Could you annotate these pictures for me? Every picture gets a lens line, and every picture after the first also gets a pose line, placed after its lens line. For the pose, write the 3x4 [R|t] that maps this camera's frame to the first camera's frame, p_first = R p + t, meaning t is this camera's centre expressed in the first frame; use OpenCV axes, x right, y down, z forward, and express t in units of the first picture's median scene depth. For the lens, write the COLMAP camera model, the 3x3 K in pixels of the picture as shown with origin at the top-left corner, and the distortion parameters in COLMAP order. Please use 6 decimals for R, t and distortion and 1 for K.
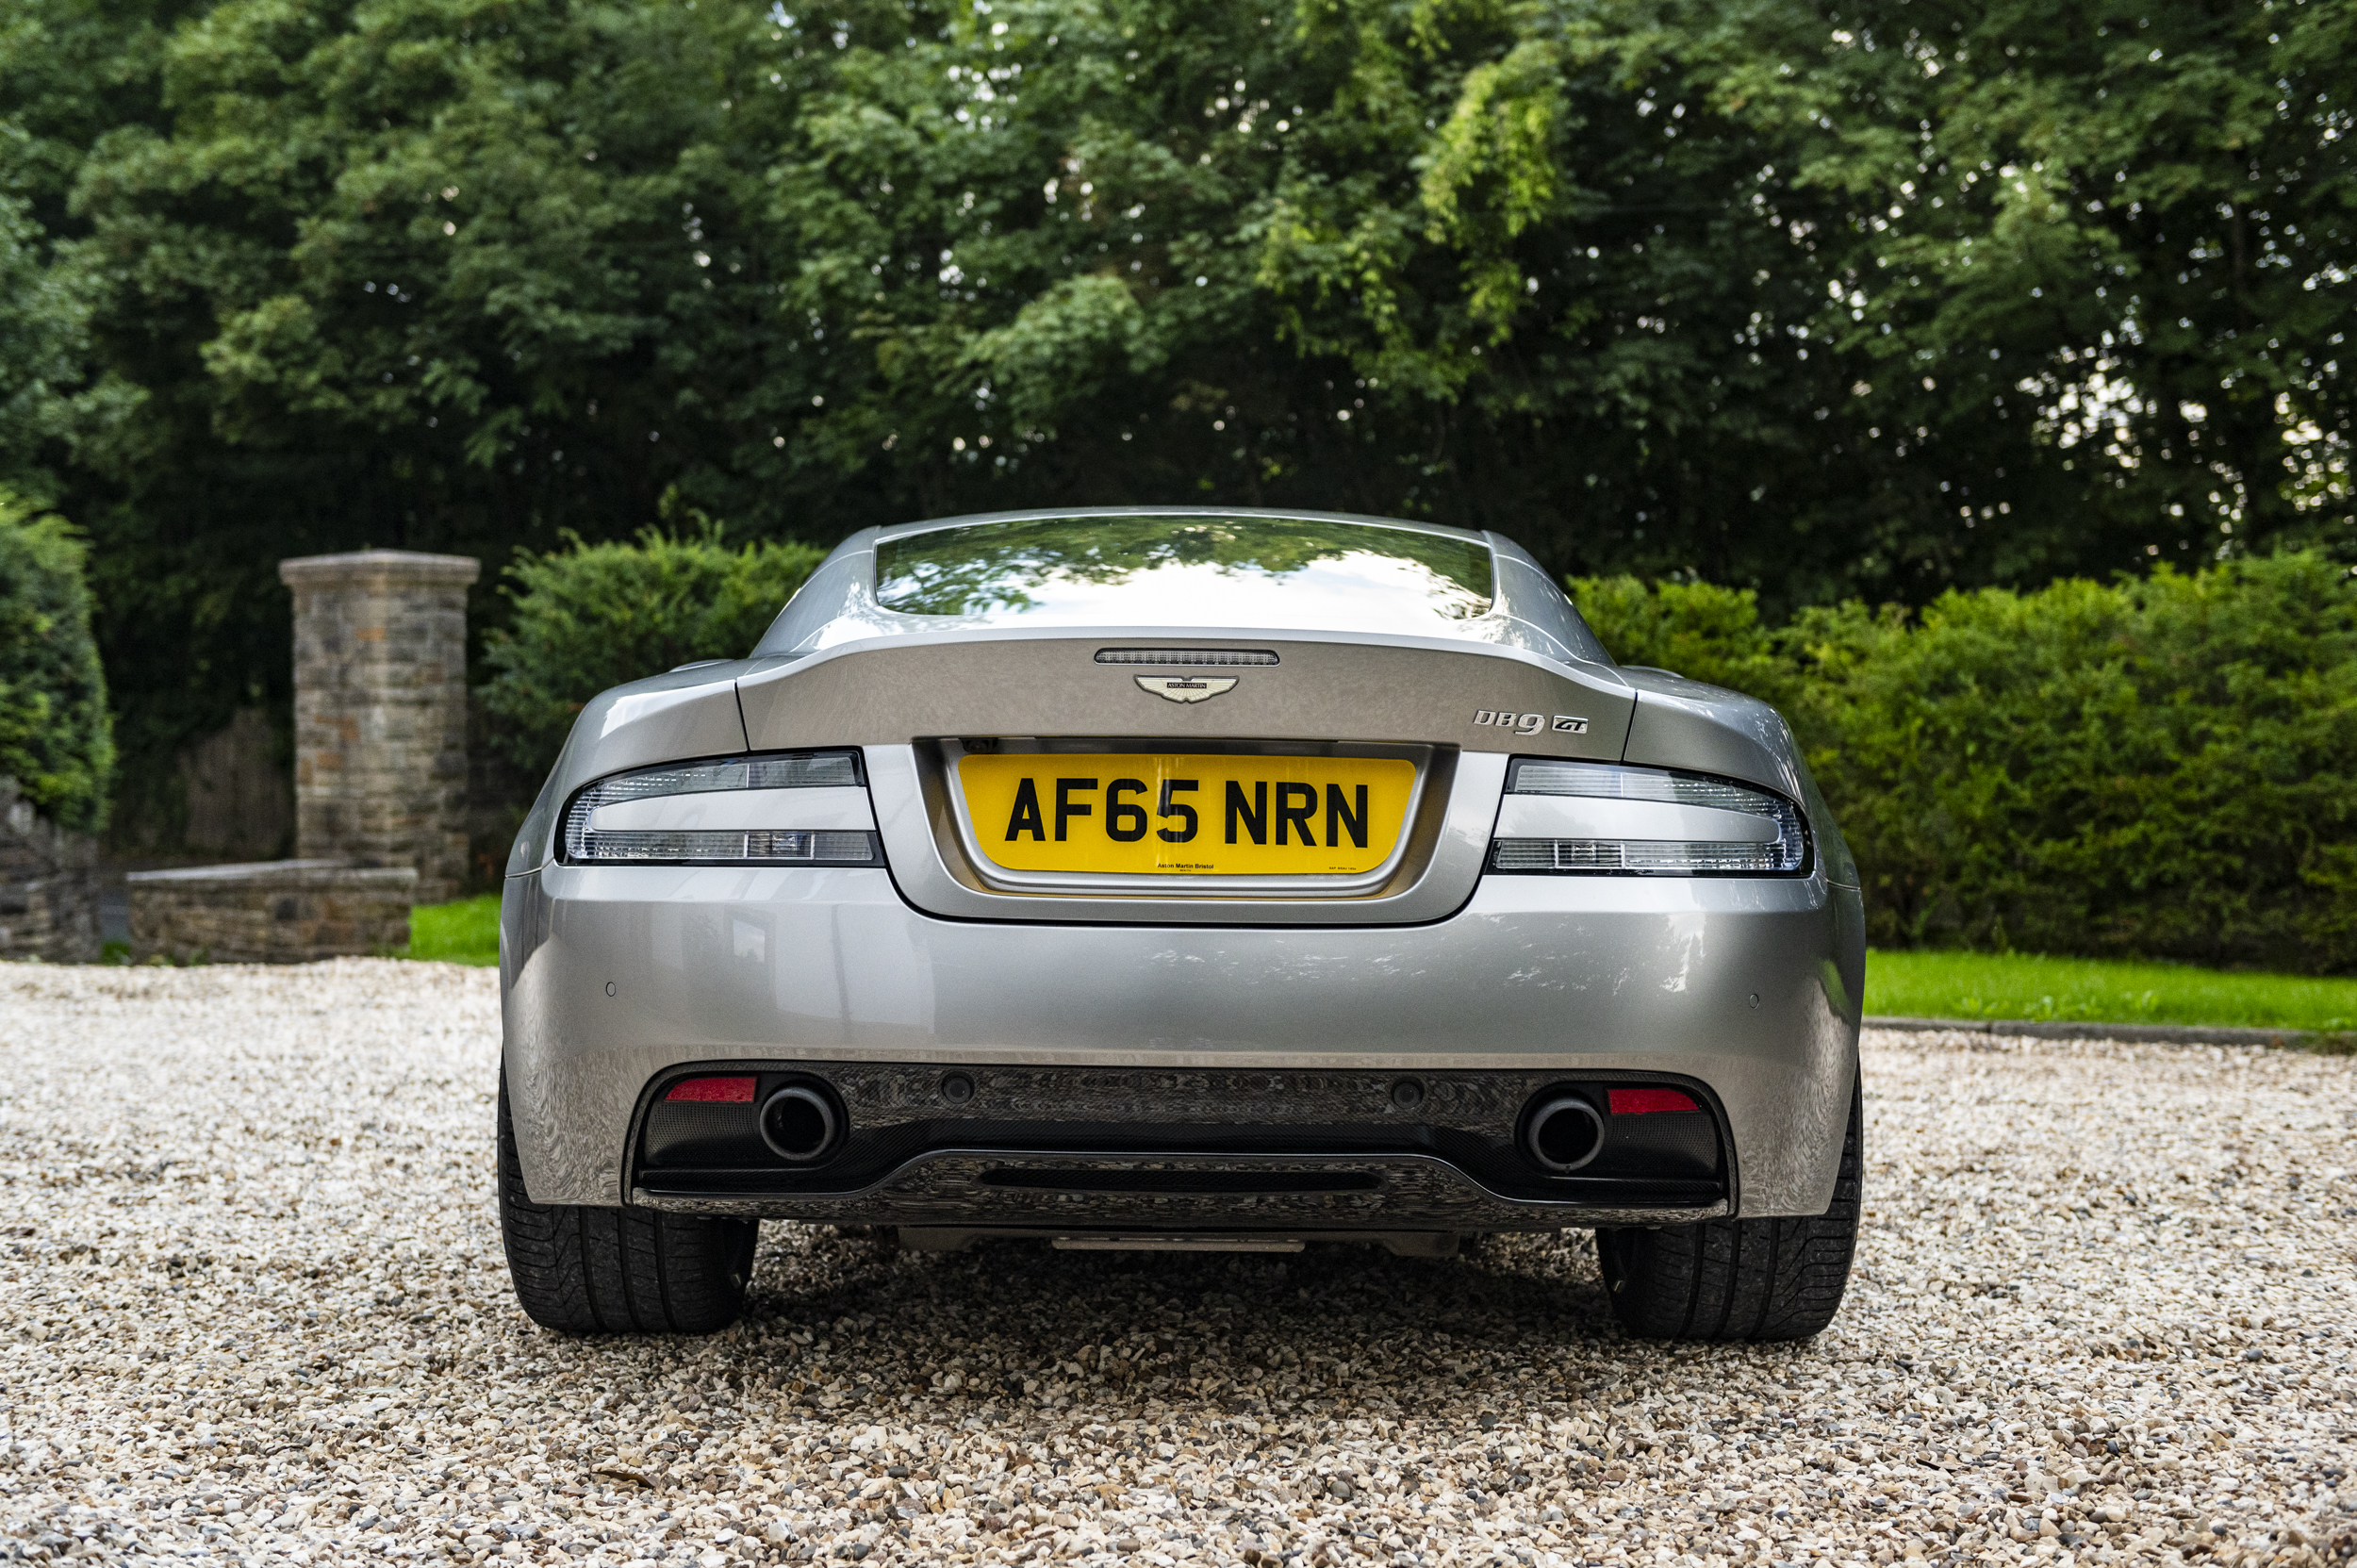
lens RADIAL K [[3272.1, 0, 1137.5], [0, 3272.1, 777.5], [0, 0, 1]] dist [0.011836, 0.000000]
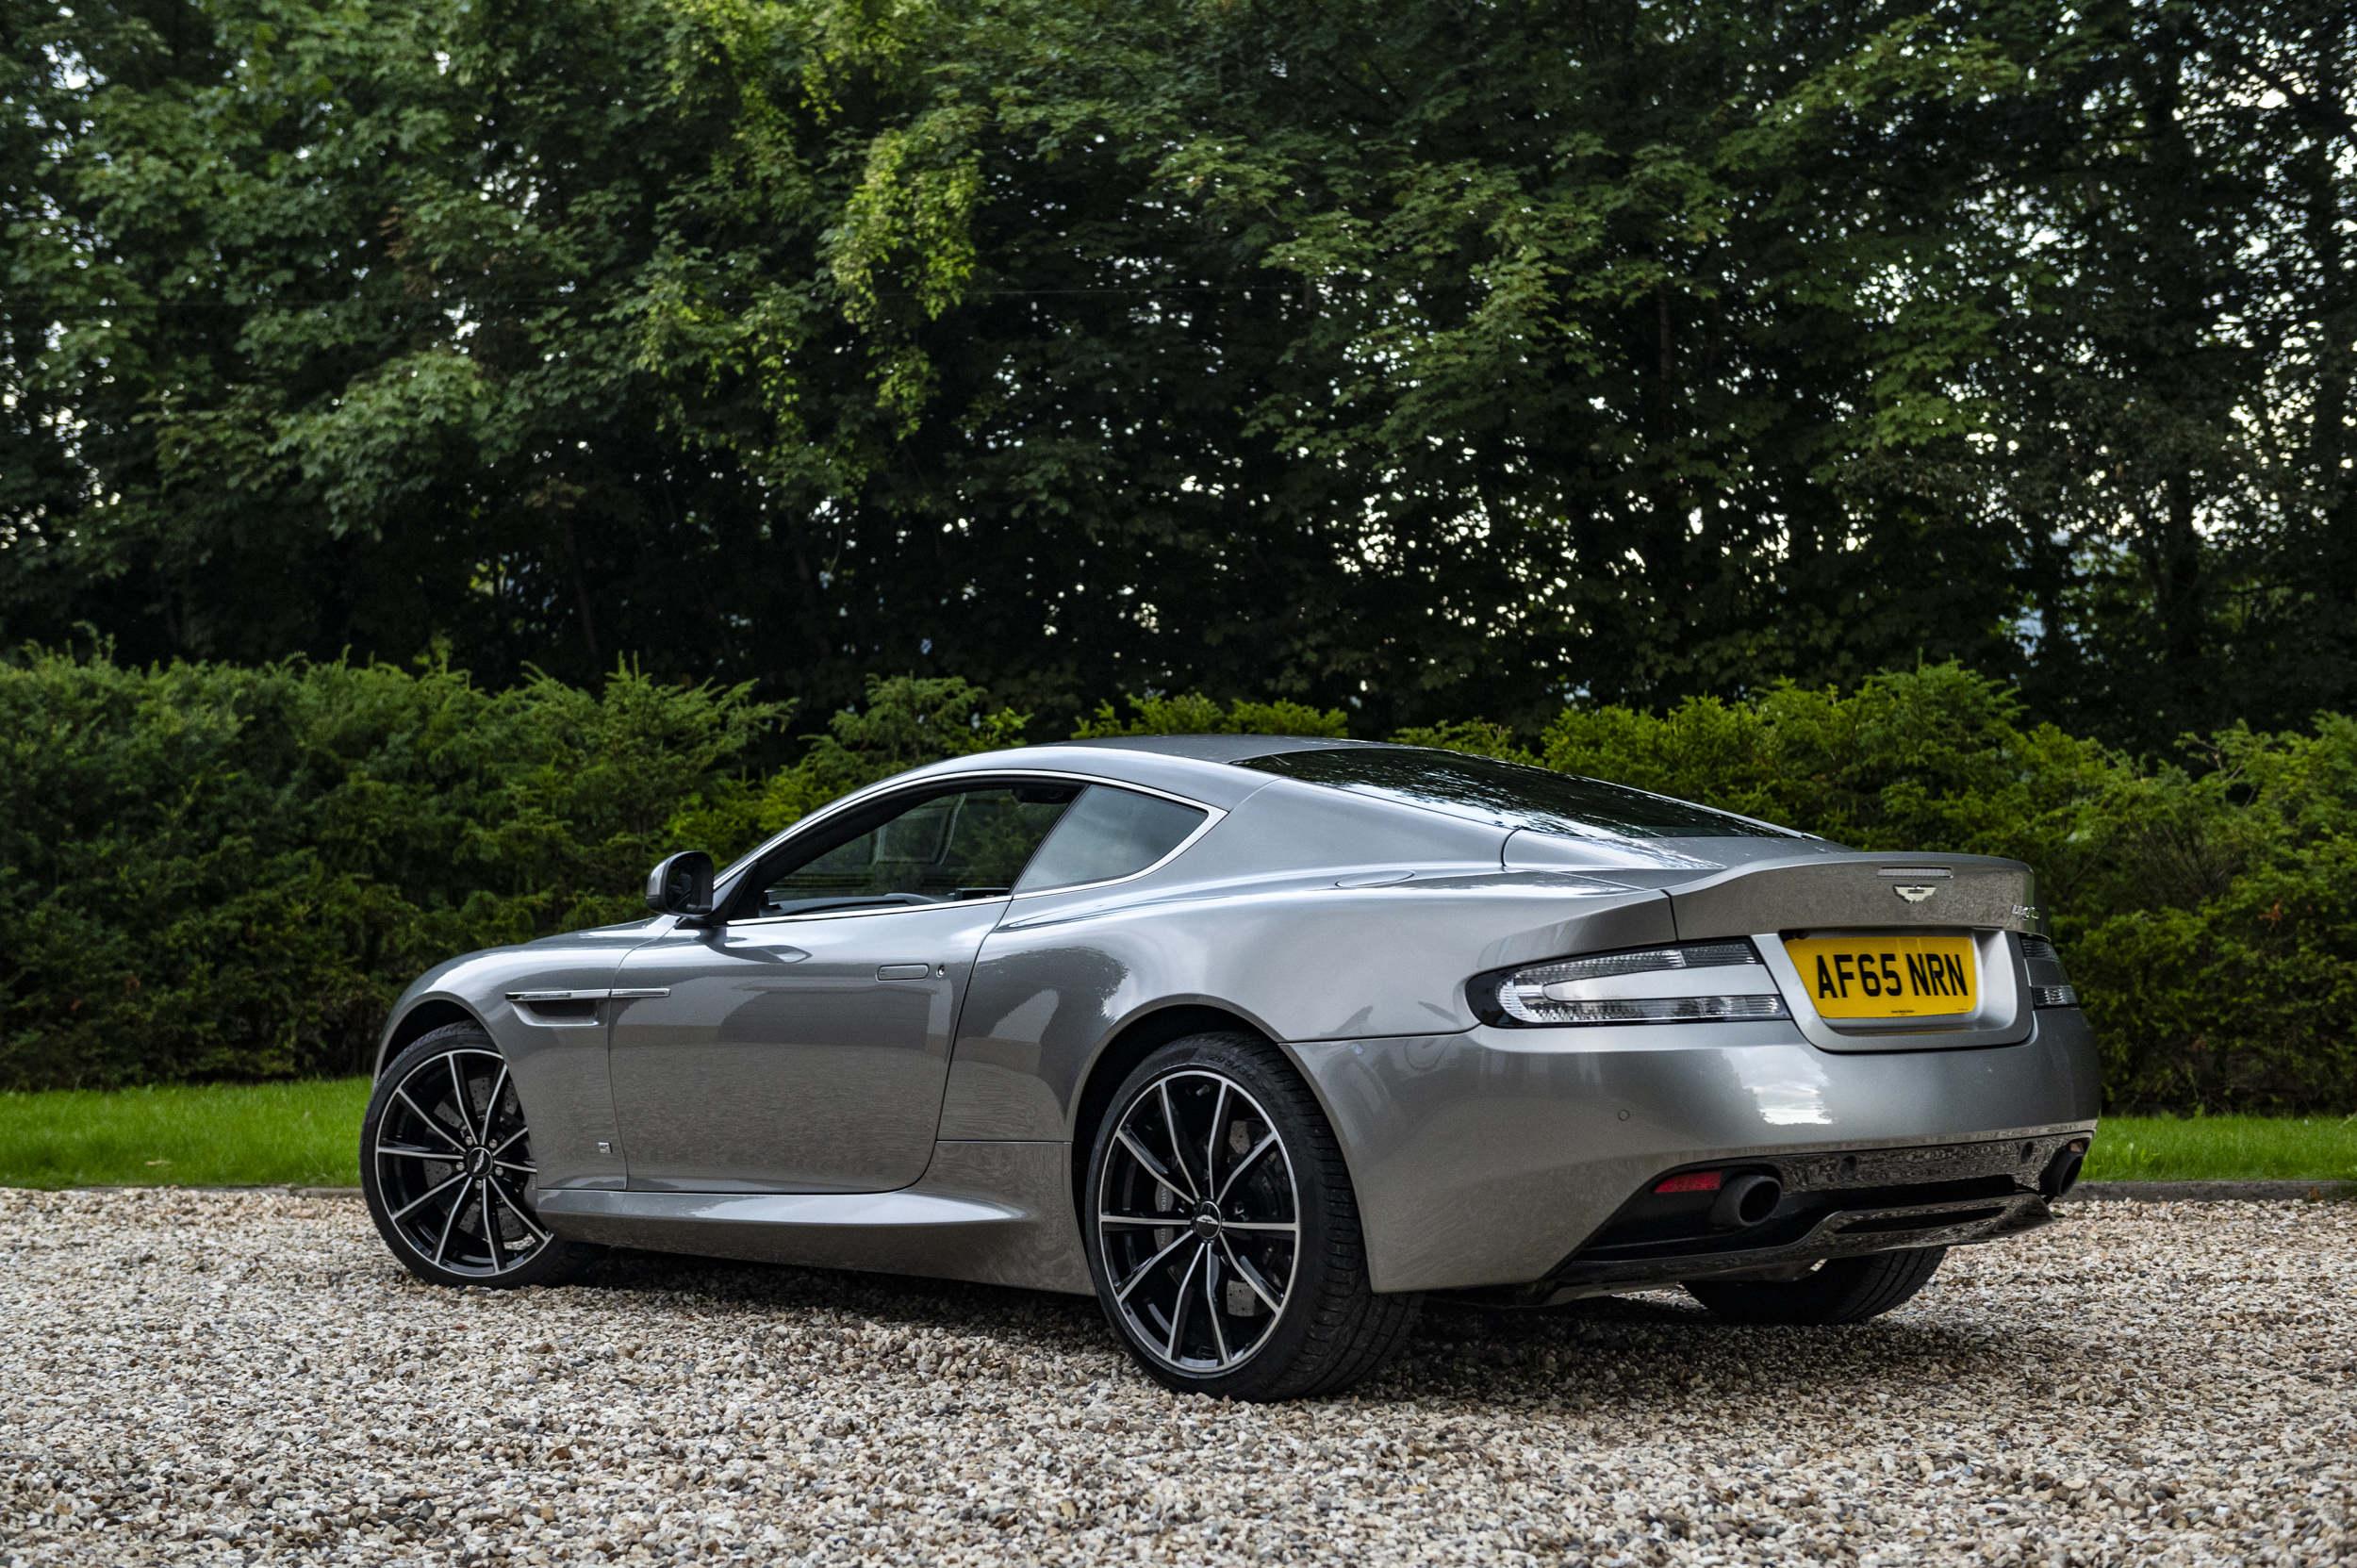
lens RADIAL K [[3531.0, 0, 1127.4], [0, 3531.0, 794.0], [0, 0, 1]] dist [0.010295, 0.000000]
pose [[0.962844, -0.013393, 0.269726, -0.144761], [0.022186, 0.999316, -0.029576, -0.006154], [-0.269146, 0.034461, 0.962483, 0.072101]]
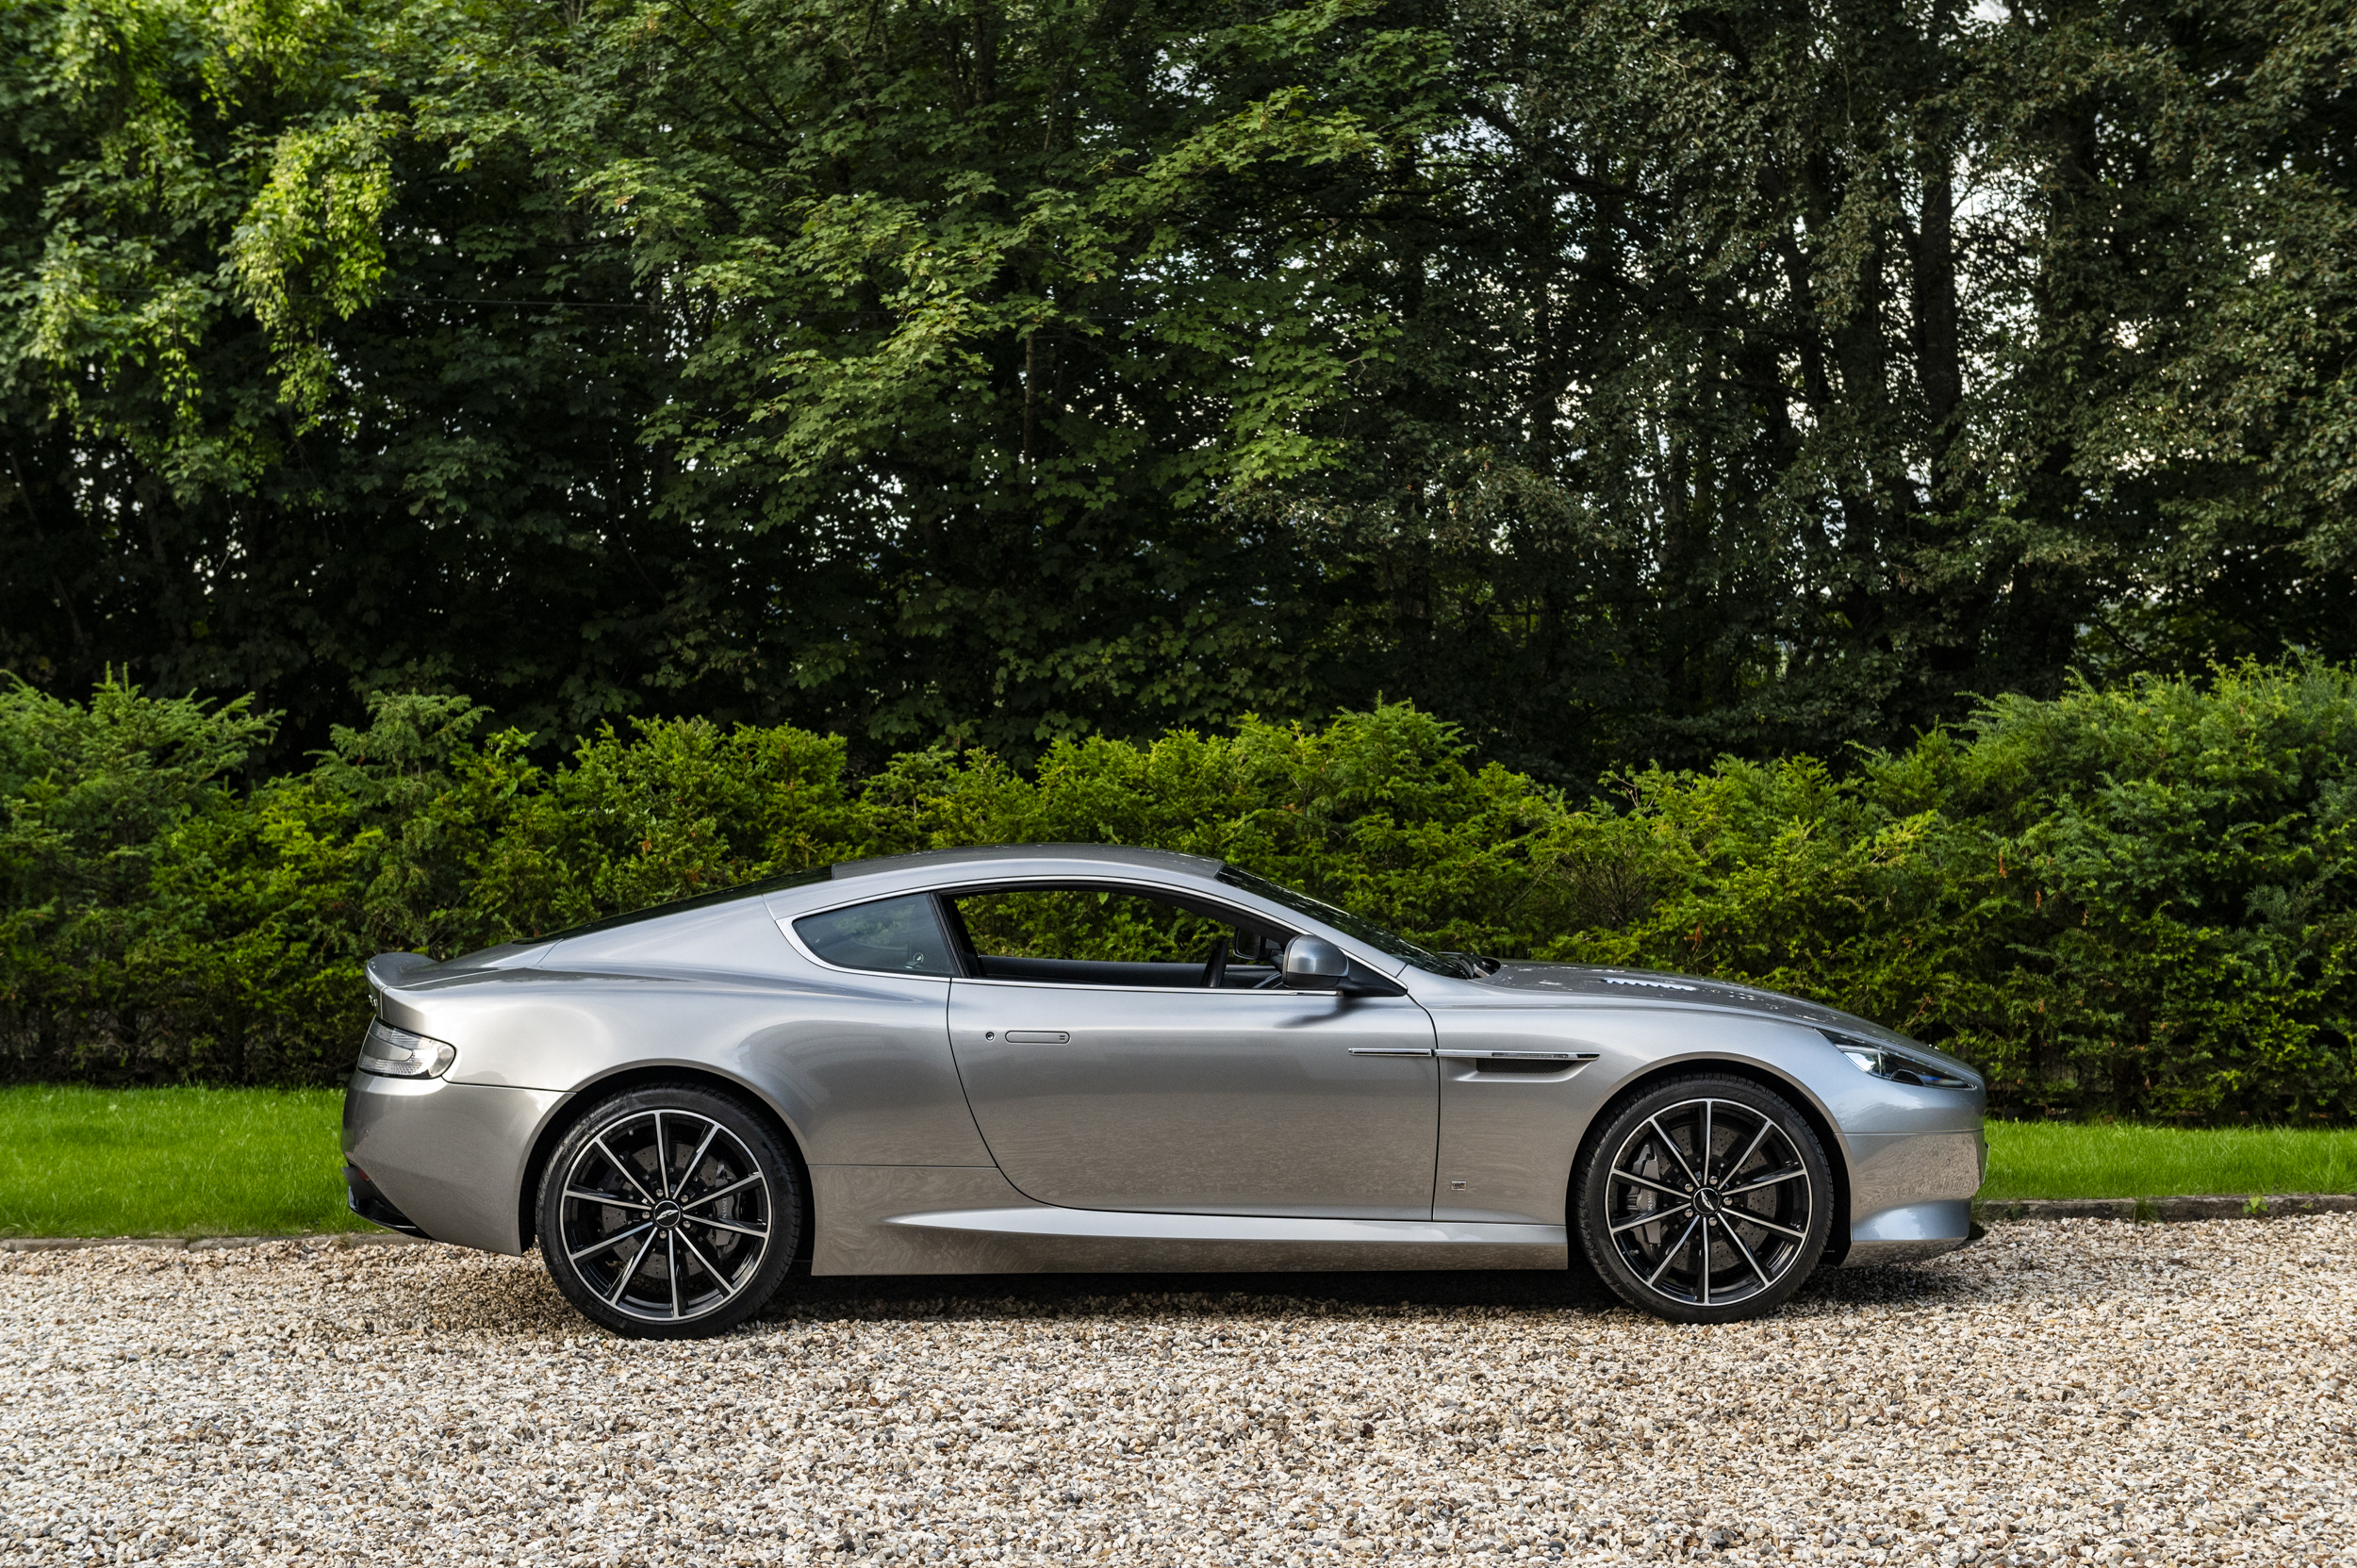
lens RADIAL K [[3432.9, 0, 1169.2], [0, 3432.9, 772.7], [0, 0, 1]] dist [0.008666, 0.000000]
pose [[0.859030, -0.007636, 0.511867, -0.265234], [0.016296, 0.999790, -0.012432, -0.033466], [-0.511665, 0.019021, 0.858974, 0.080742]]
